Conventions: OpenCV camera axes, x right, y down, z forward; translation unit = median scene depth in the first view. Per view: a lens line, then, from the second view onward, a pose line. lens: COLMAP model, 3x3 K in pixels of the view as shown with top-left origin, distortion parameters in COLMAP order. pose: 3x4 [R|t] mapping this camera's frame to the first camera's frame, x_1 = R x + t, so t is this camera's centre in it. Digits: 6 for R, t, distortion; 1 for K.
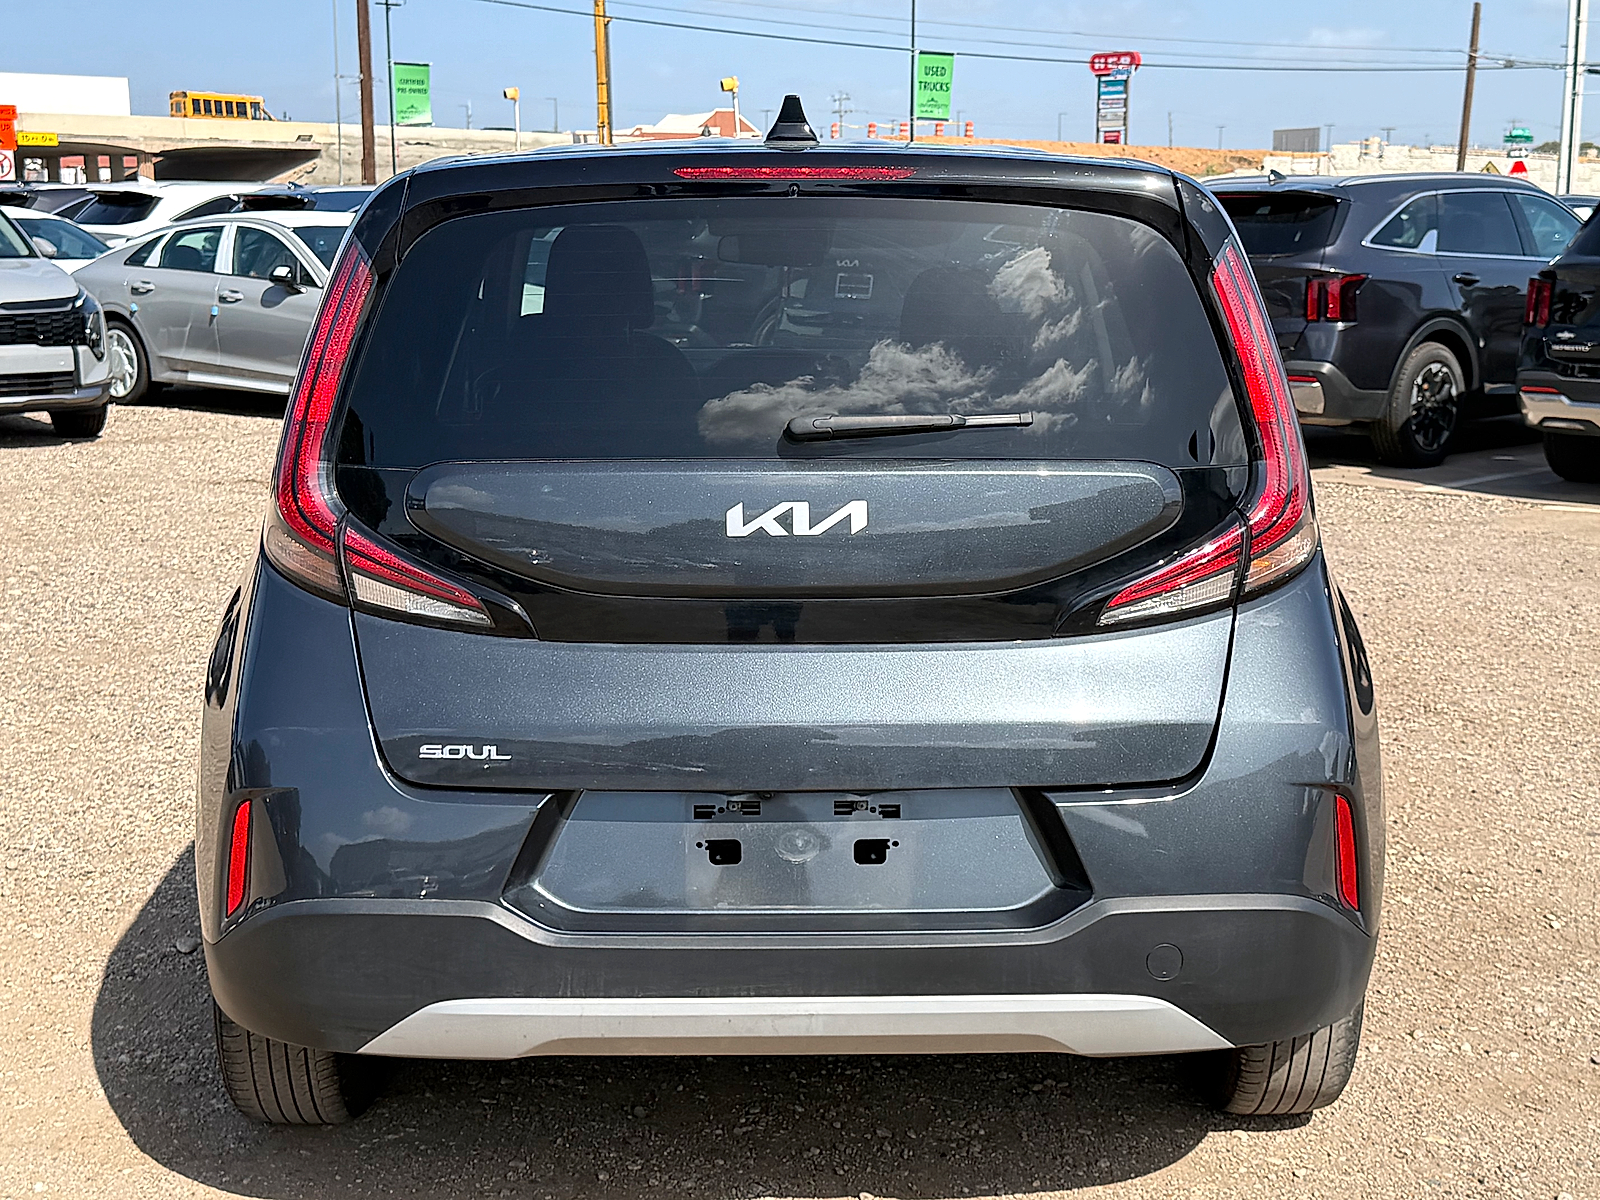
lens RADIAL K [[2340.1, 0, 799.3], [0, 2340.1, 592.8], [0, 0, 1]] dist [0.020616, 0.000000]
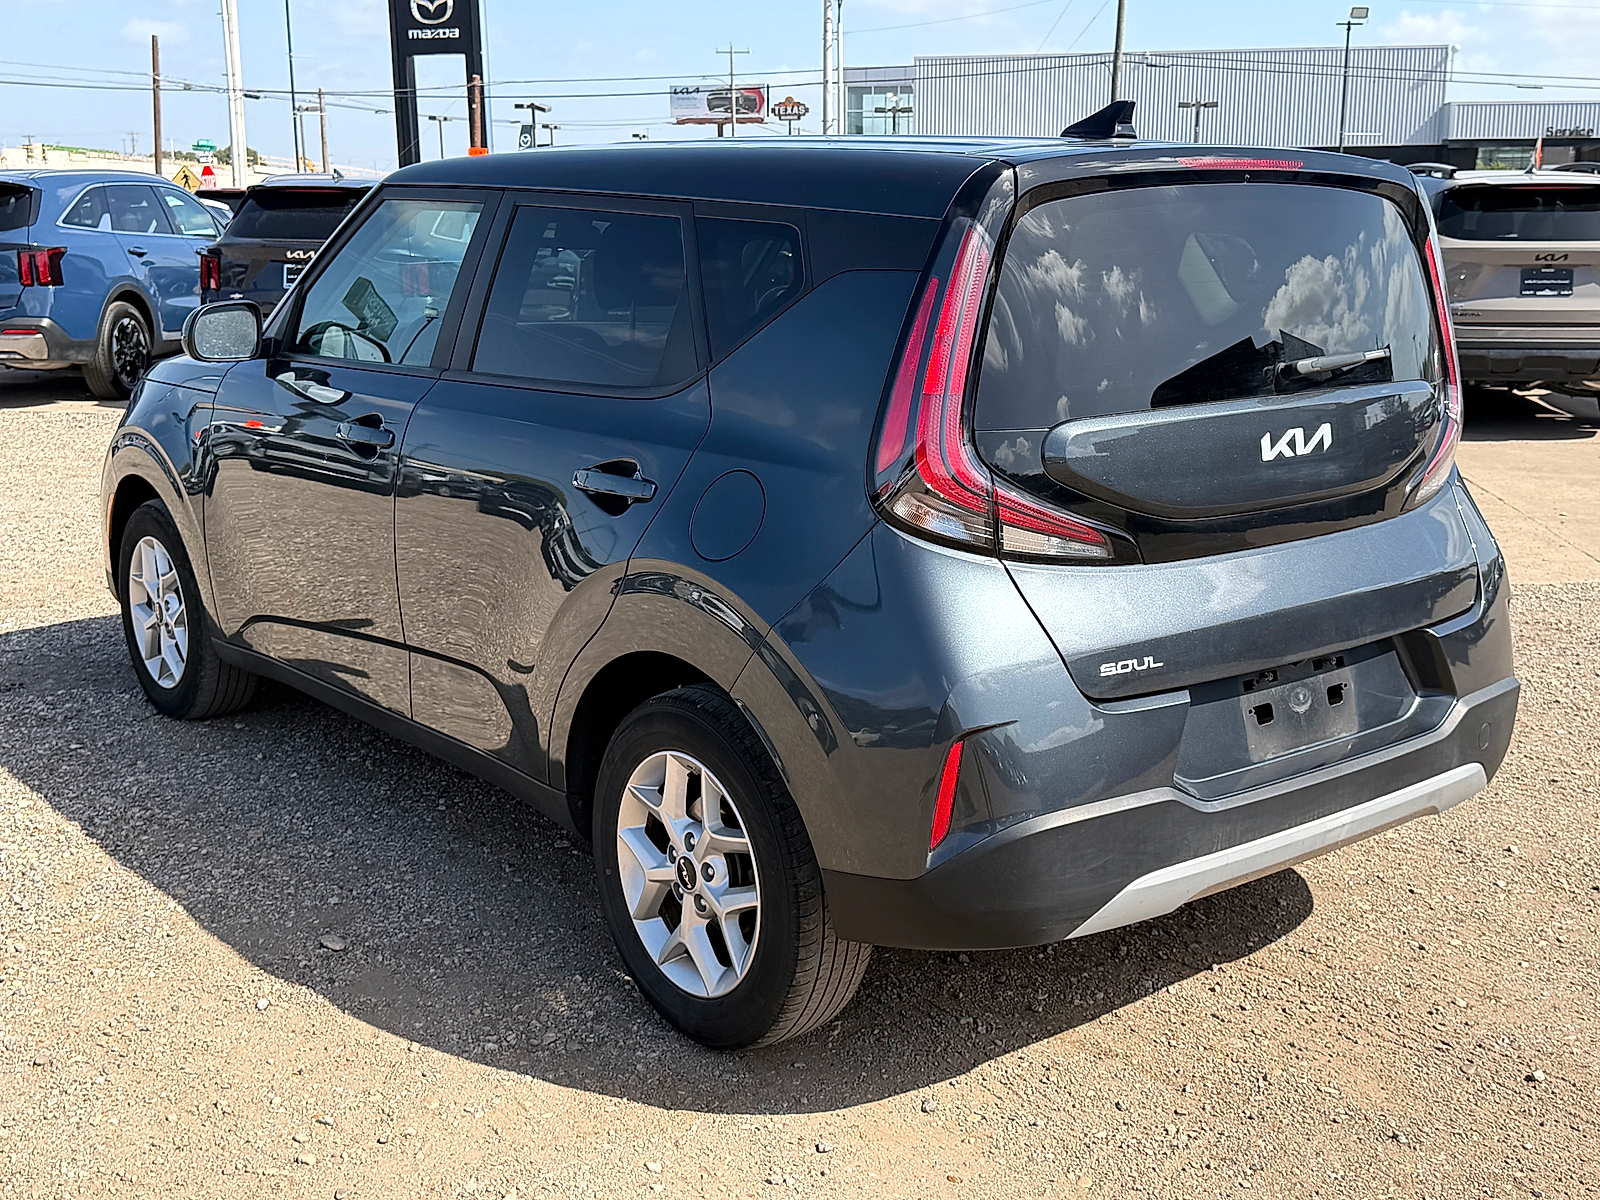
lens RADIAL K [[1772.8, 0, 800.3], [0, 1772.8, 615.1], [0, 0, 1]] dist [0.062443, 0.000000]
pose [[0.805183, -0.137267, 0.576921, -0.769876], [0.100409, 0.990353, 0.095498, -0.056970], [-0.584464, -0.018965, 0.811198, 0.372111]]
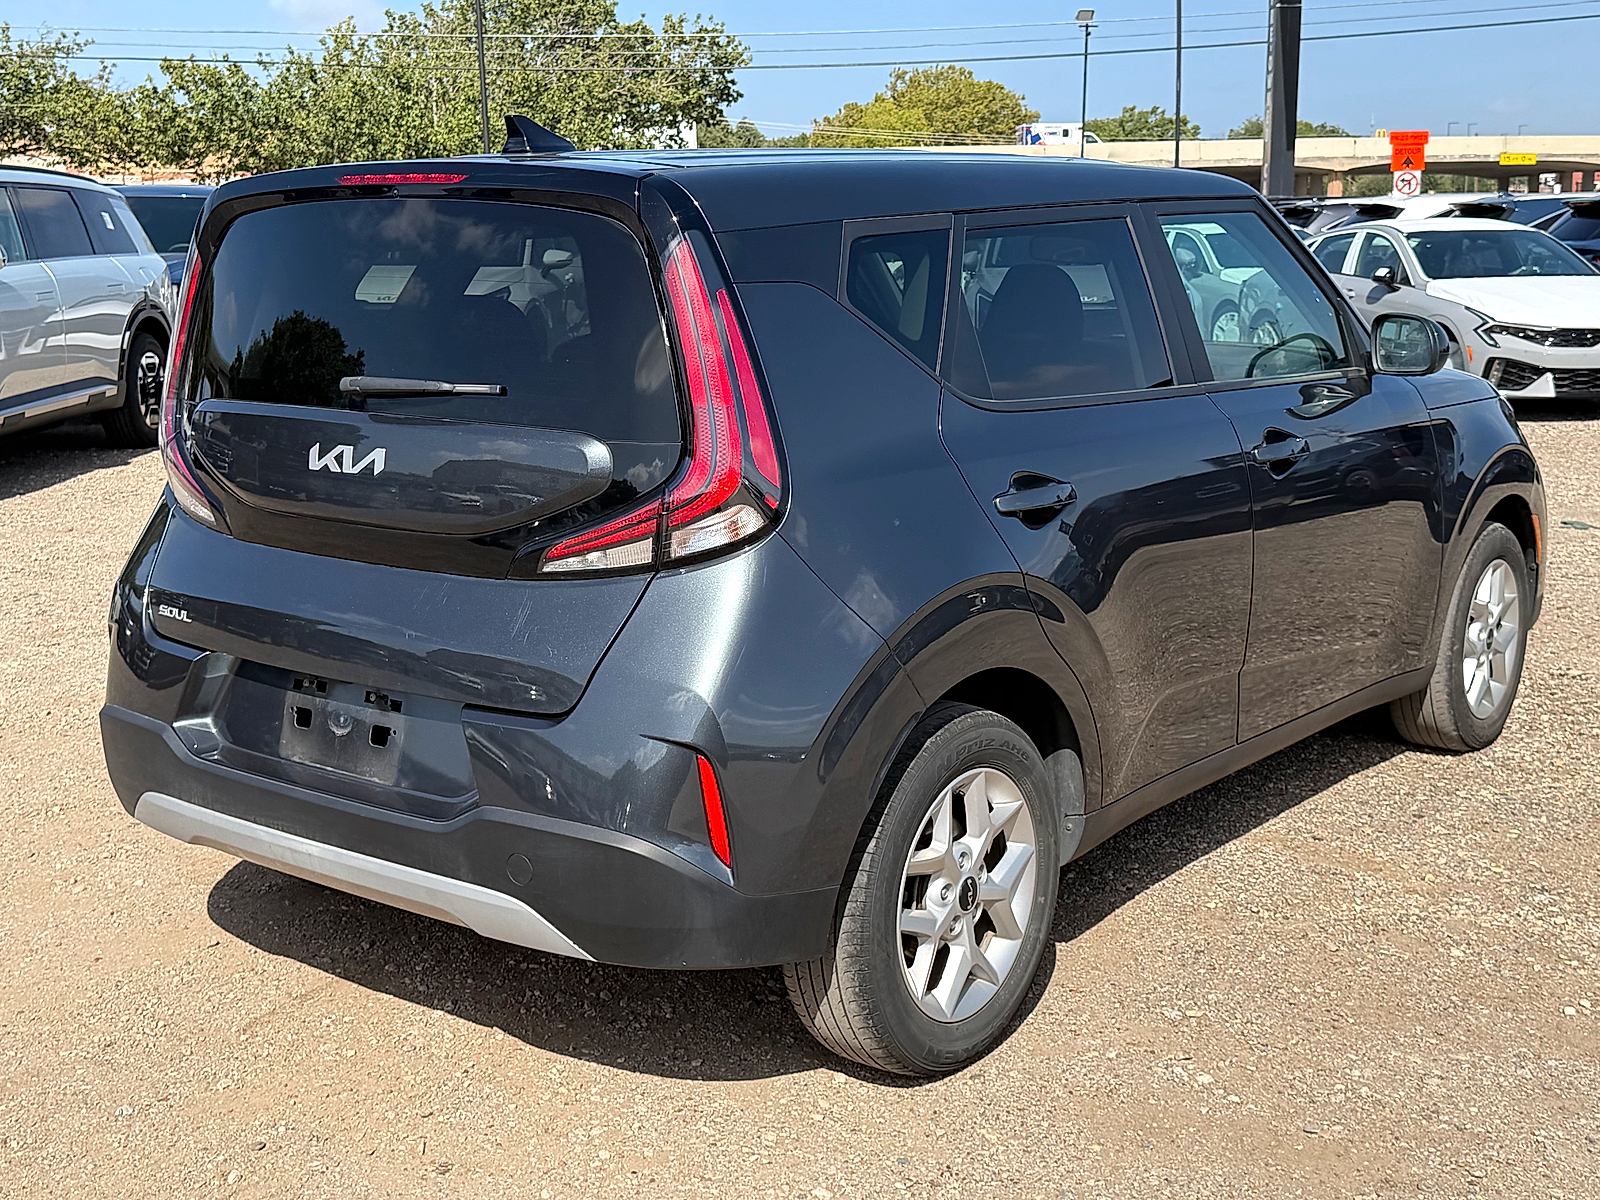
lens RADIAL K [[1942.9, 0, 802.1], [0, 1942.9, 600.8], [0, 0, 1]] dist [0.082425, 0.000000]
pose [[0.763060, 0.116834, -0.635680, 0.837423], [-0.098756, 0.993053, 0.063972, -0.046527], [0.638738, 0.013963, 0.769297, 0.354384]]
